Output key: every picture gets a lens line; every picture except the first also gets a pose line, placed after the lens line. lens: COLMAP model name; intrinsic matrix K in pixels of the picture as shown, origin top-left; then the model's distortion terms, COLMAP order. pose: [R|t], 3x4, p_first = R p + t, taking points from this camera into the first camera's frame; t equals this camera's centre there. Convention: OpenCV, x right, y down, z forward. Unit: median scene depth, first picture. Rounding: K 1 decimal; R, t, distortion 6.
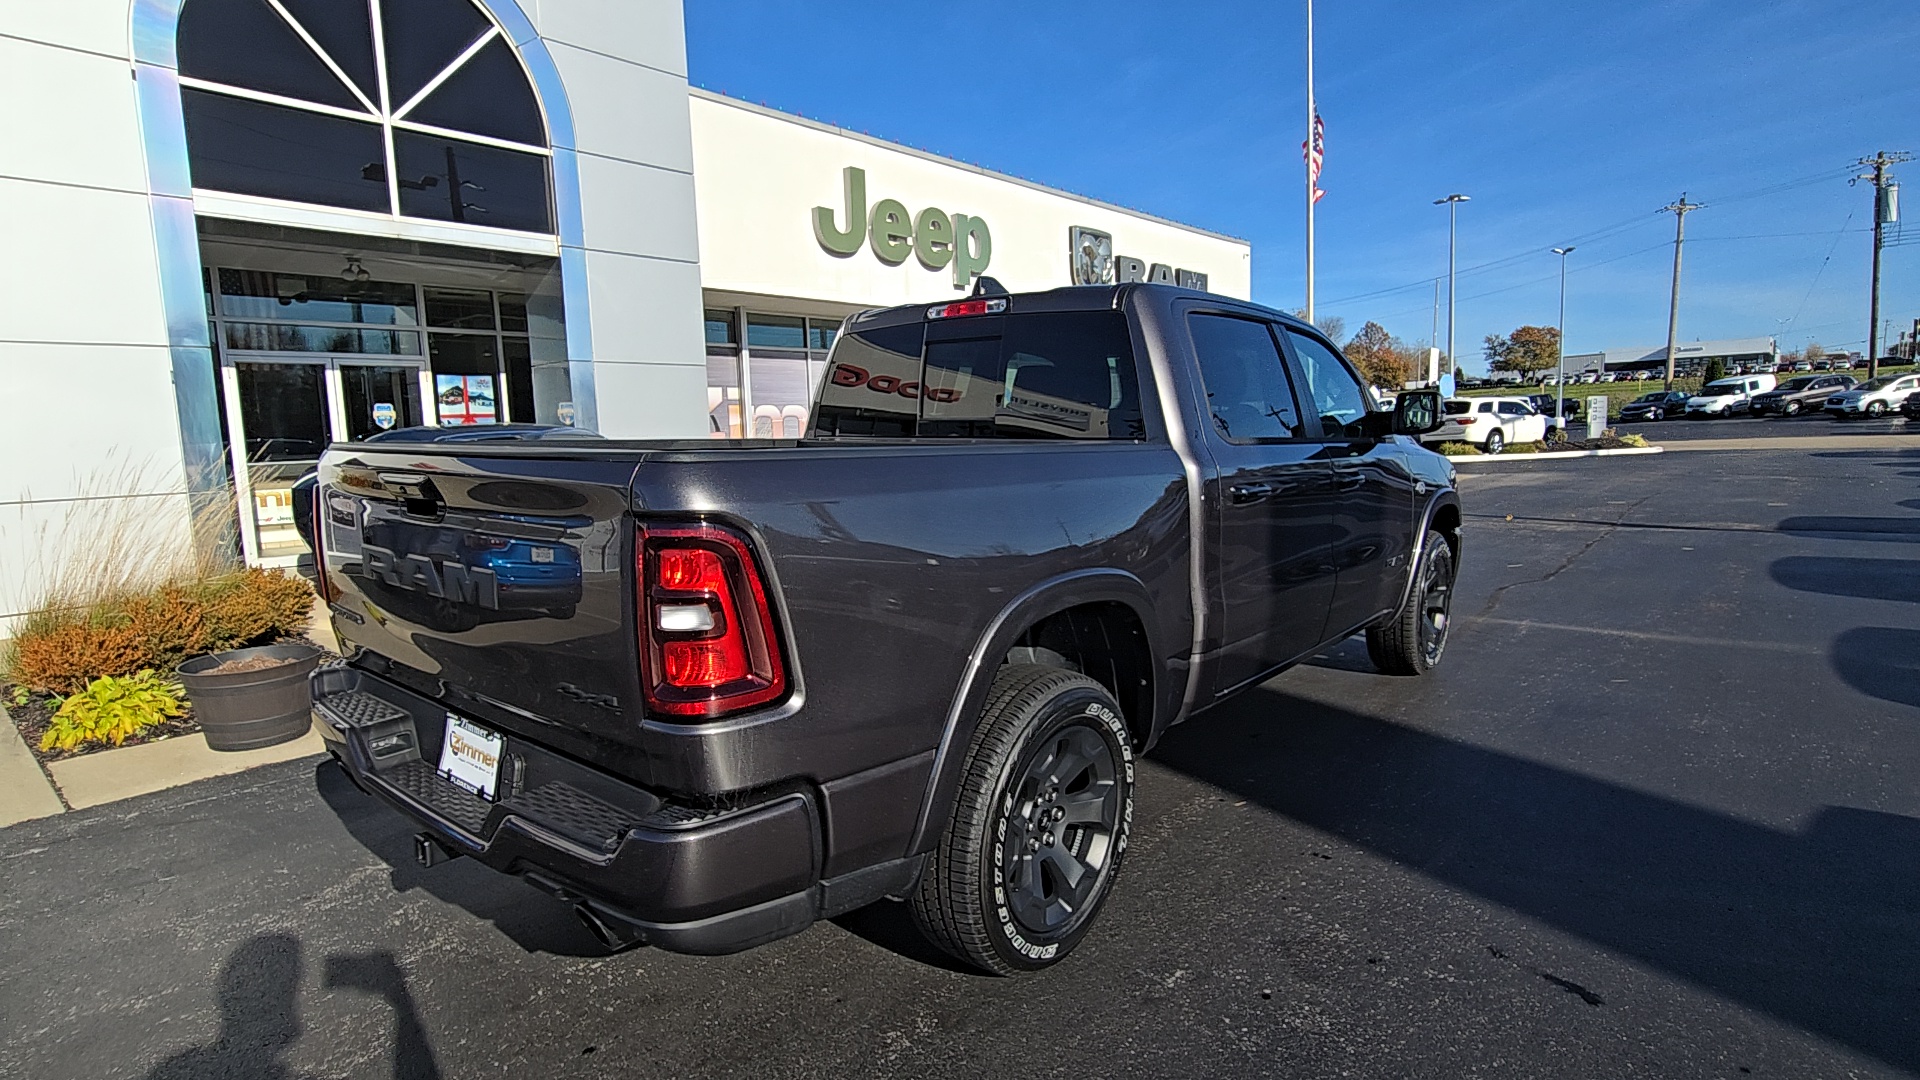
lens RADIAL K [[965.9, 0, 951.4], [0, 965.9, 543.0], [0, 0, 1]] dist [0.002446, -0.000968]
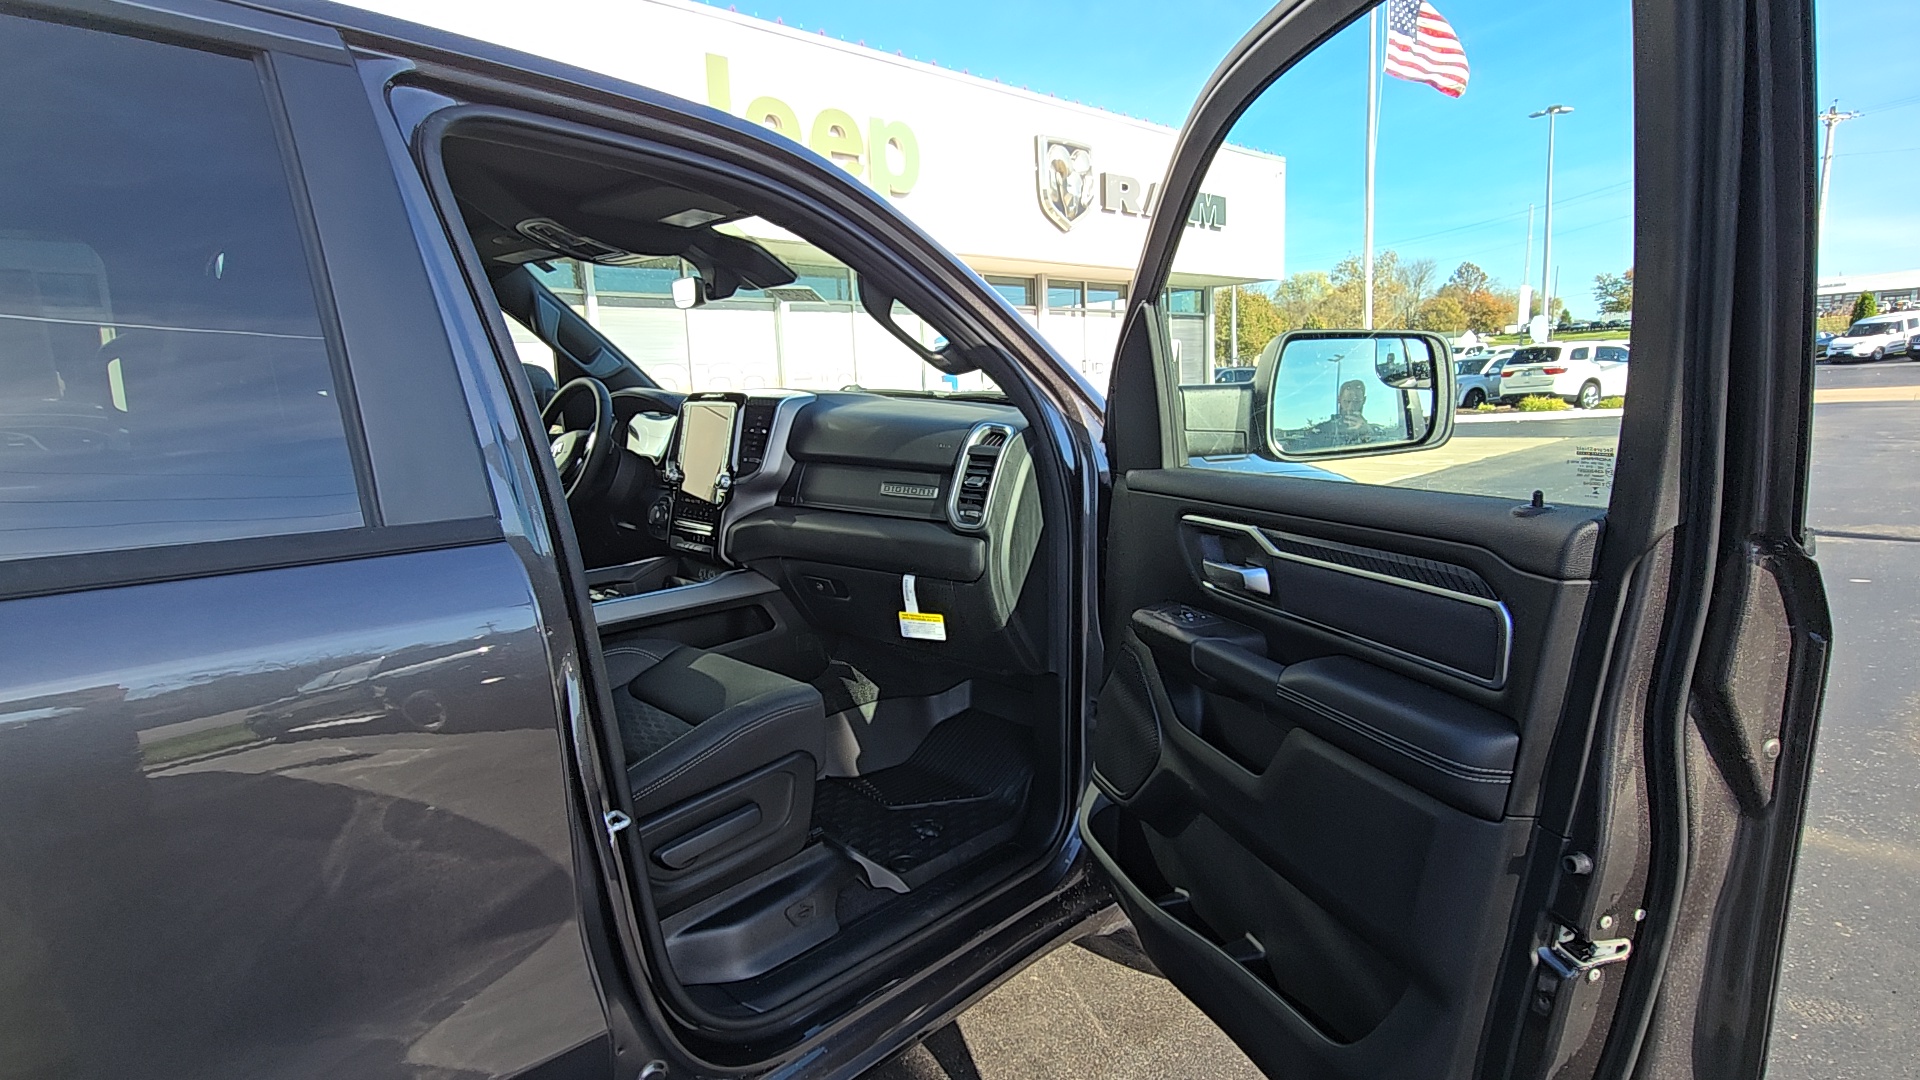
lens RADIAL K [[965.9, 0, 949.2], [0, 965.9, 541.9], [0, 0, 1]] dist [0.002446, -0.000968]
pose [[0.996750, 0.003232, -0.080492, 0.110603], [0.000586, 0.998878, 0.047363, -0.024713], [0.080555, -0.047257, 0.995629, 0.163417]]
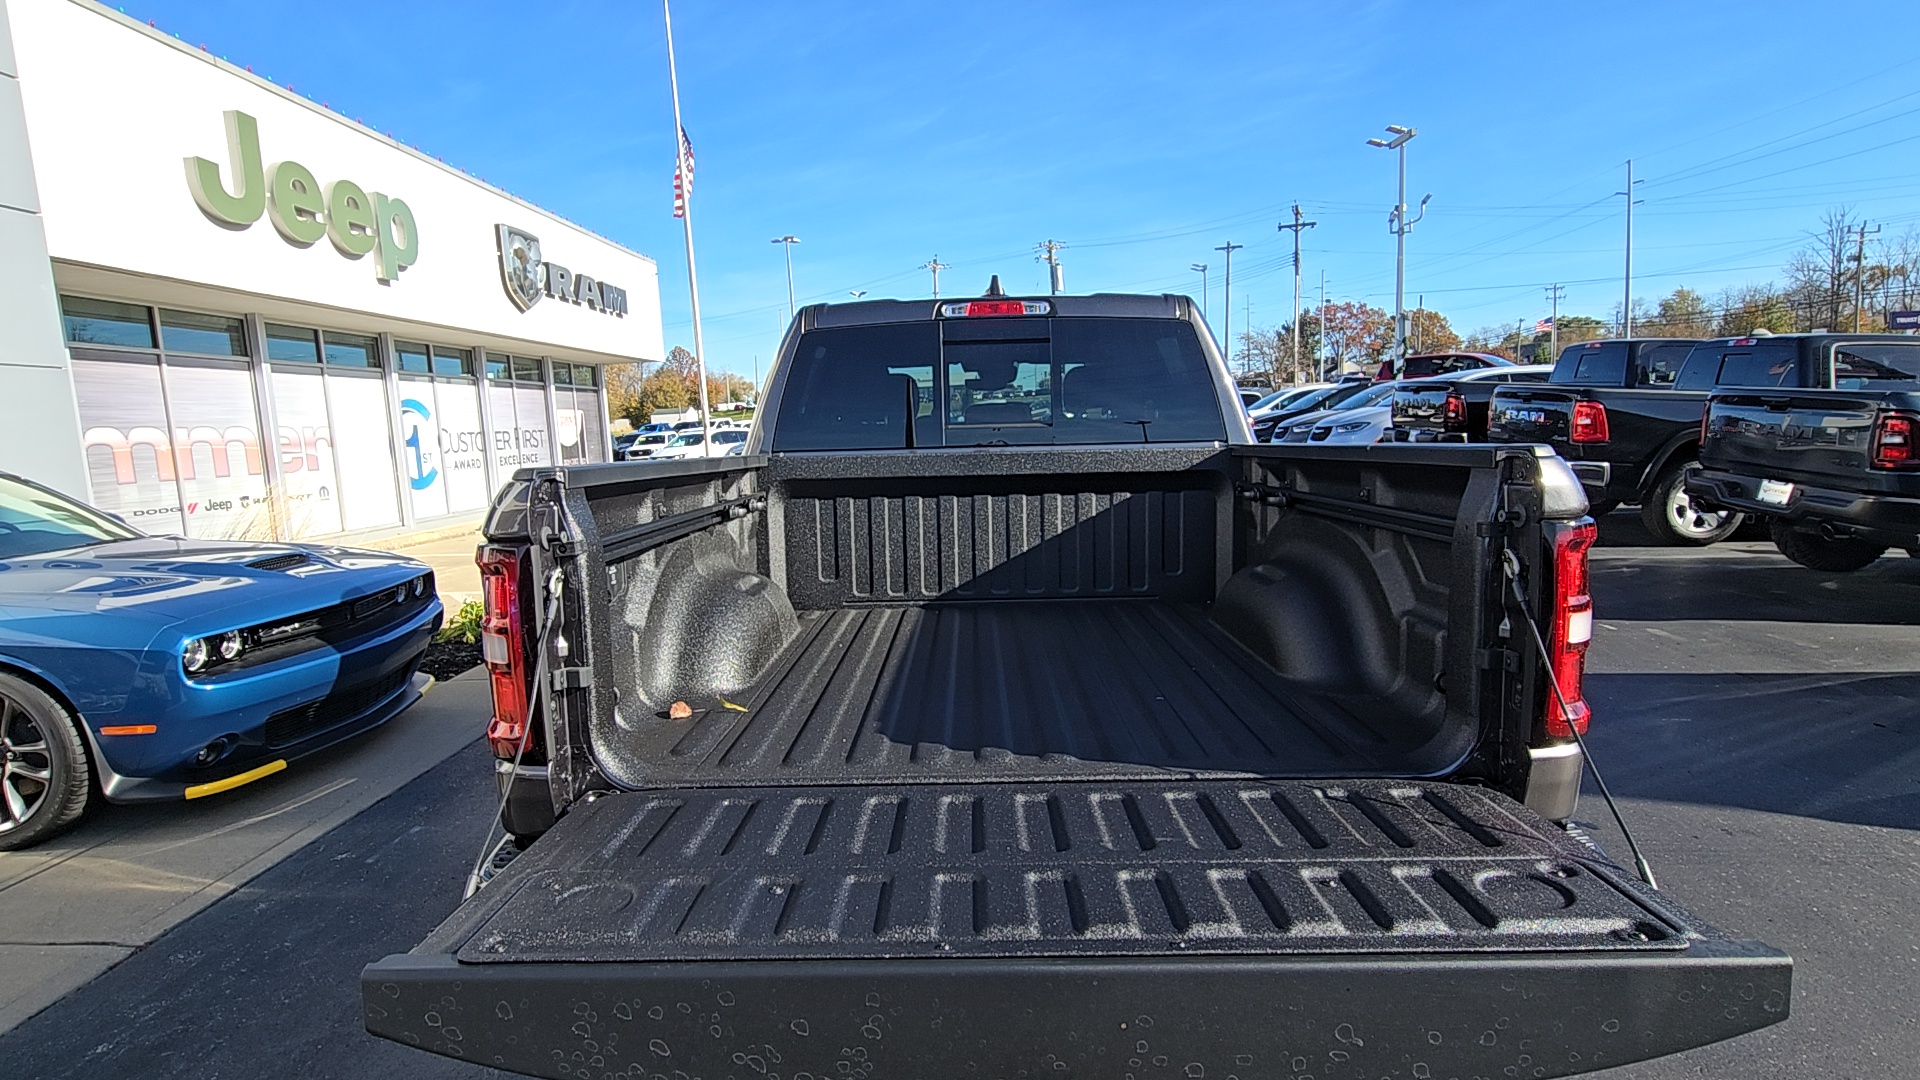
lens RADIAL K [[965.9, 0, 945.9], [0, 965.9, 545.2], [0, 0, 1]] dist [0.002446, -0.000968]
pose [[0.781872, -0.085409, 0.617560, -0.120420], [0.097523, 0.995133, 0.014157, -0.006451], [-0.615764, 0.049157, 0.786396, 0.060122]]
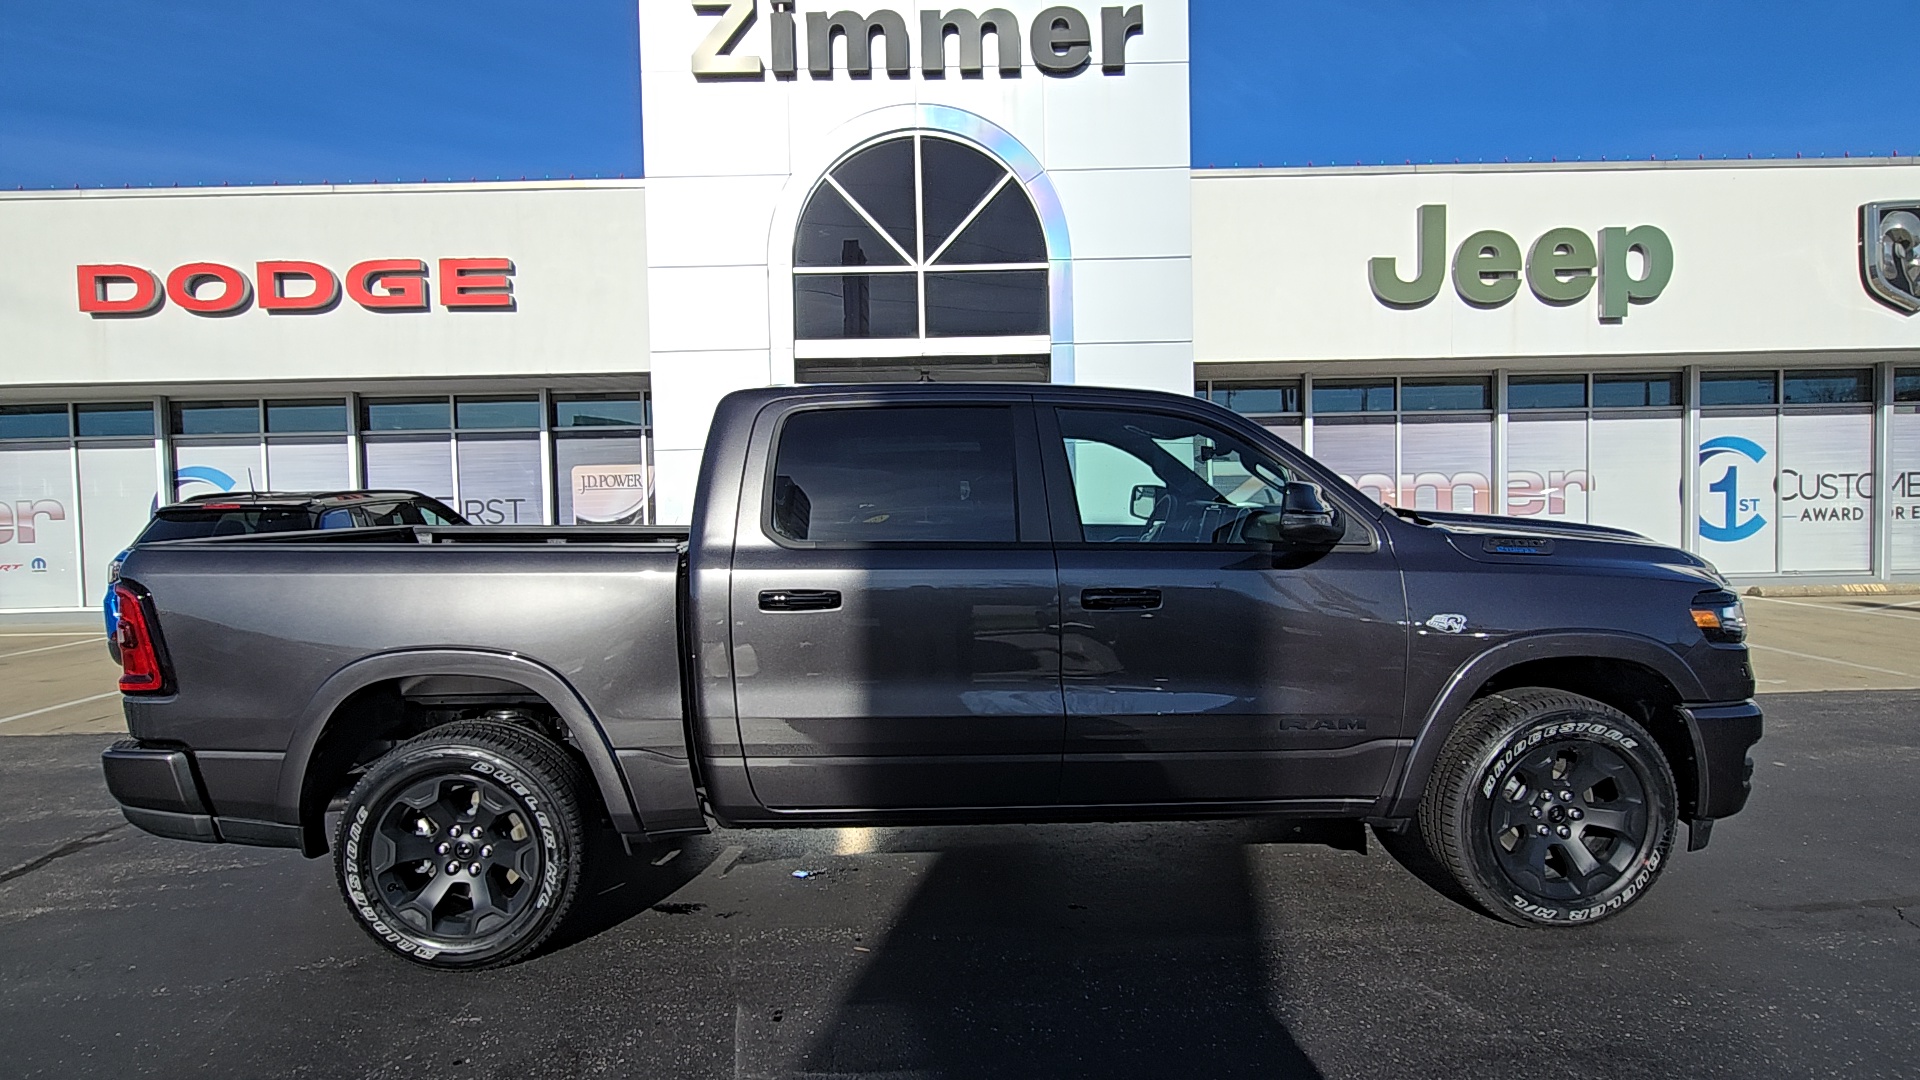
lens RADIAL K [[965.9, 0, 951.9], [0, 965.9, 541.8], [0, 0, 1]] dist [0.002446, -0.000968]
pose [[0.670331, 0.040086, -0.740978, 0.196780], [-0.087310, 0.995865, -0.025110, -0.017621], [0.736908, 0.081527, 0.671059, 0.084449]]
